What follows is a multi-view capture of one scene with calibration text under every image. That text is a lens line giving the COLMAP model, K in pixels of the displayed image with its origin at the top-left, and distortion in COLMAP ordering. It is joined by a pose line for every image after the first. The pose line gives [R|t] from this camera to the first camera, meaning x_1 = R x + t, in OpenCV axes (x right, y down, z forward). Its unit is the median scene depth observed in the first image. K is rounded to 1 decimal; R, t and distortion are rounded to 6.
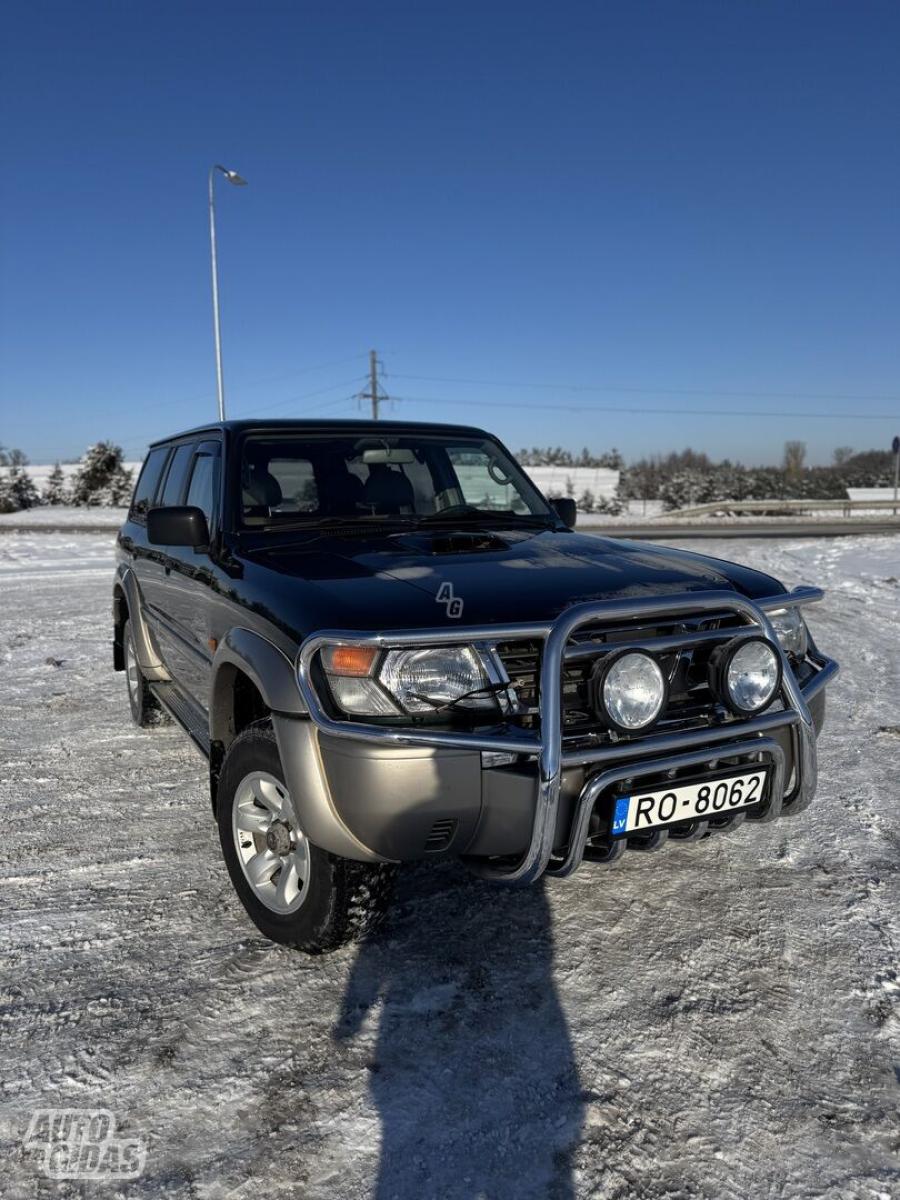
lens RADIAL K [[830.2, 0, 450.8], [0, 830.2, 609.1], [0, 0, 1]] dist [0.055240, -0.056523]
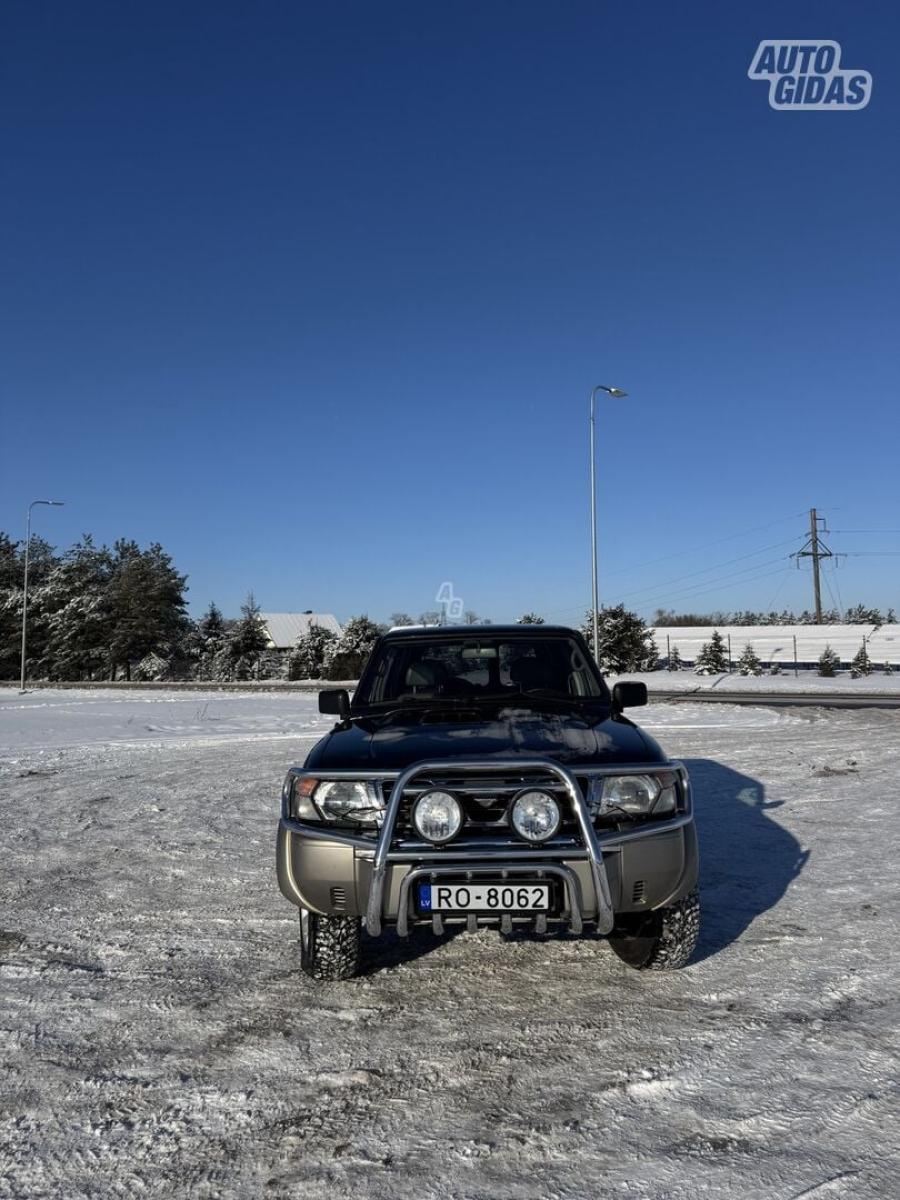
lens RADIAL K [[844.9, 0, 480.8], [0, 844.9, 621.7], [0, 0, 1]] dist [0.074536, -0.121805]
pose [[0.884847, -0.020680, -0.465423, 0.953152], [-0.061146, 0.985217, -0.160026, -0.013256], [0.461852, 0.170057, 0.870502, -0.398710]]
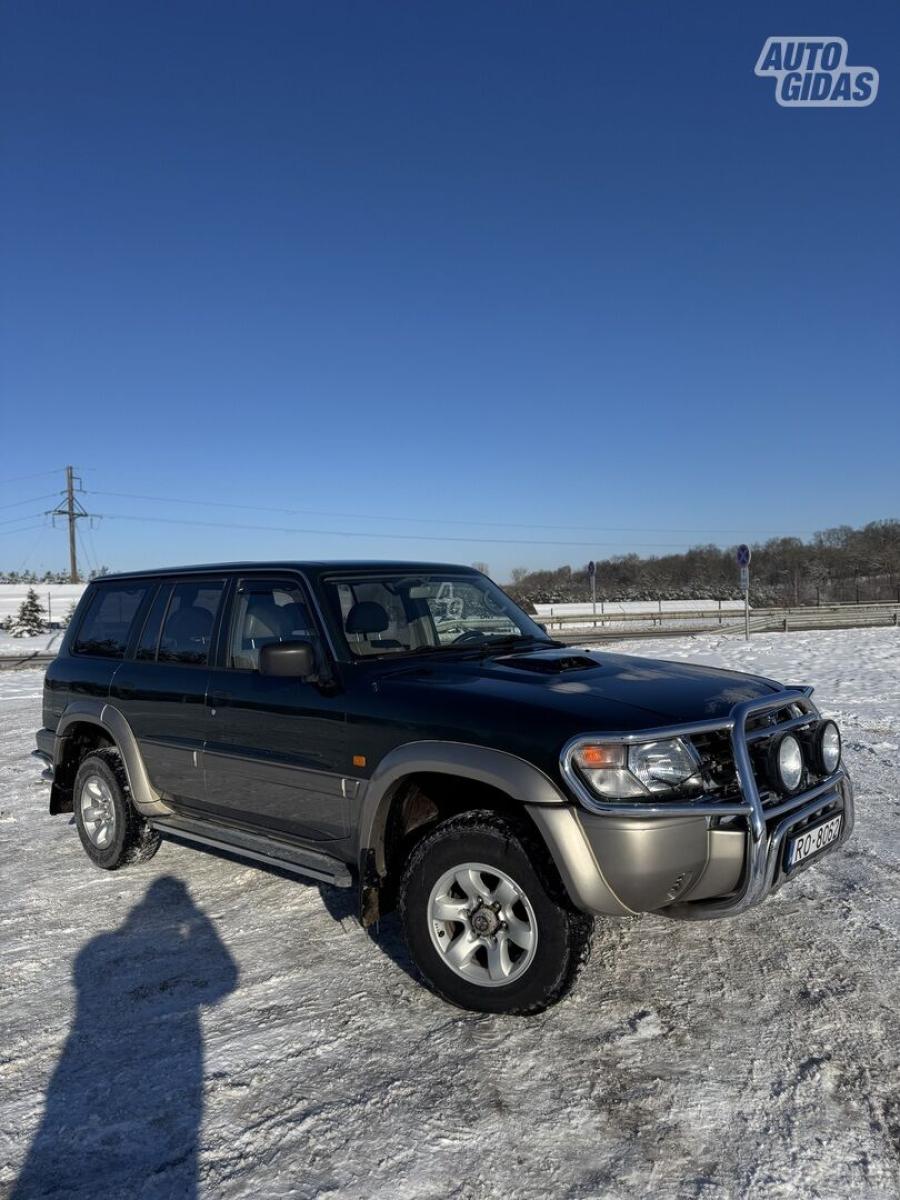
lens RADIAL K [[830.2, 0, 450.8], [0, 830.2, 609.1], [0, 0, 1]] dist [0.055240, -0.056523]
pose [[0.938870, -0.015754, 0.343912, -0.736935], [0.063805, 0.989609, -0.128856, -0.013232], [-0.338308, 0.142922, 0.930119, -0.164062]]
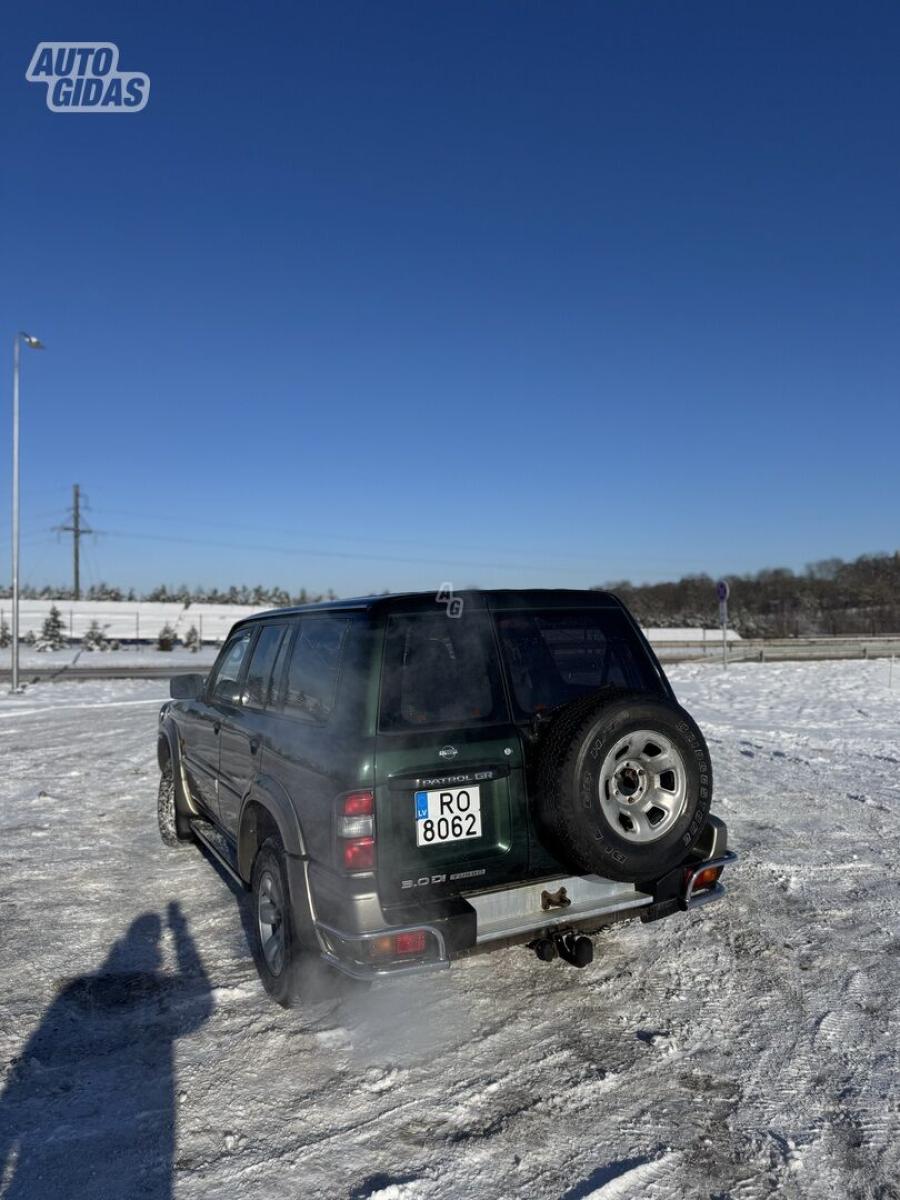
lens RADIAL K [[830.2, 0, 450.8], [0, 830.2, 609.1], [0, 0, 1]] dist [0.055240, -0.056523]
pose [[0.935908, 0.014709, 0.351937, -1.146532], [0.042626, 0.987055, -0.154611, 0.044408], [-0.349655, 0.159703, 0.923166, -0.919396]]
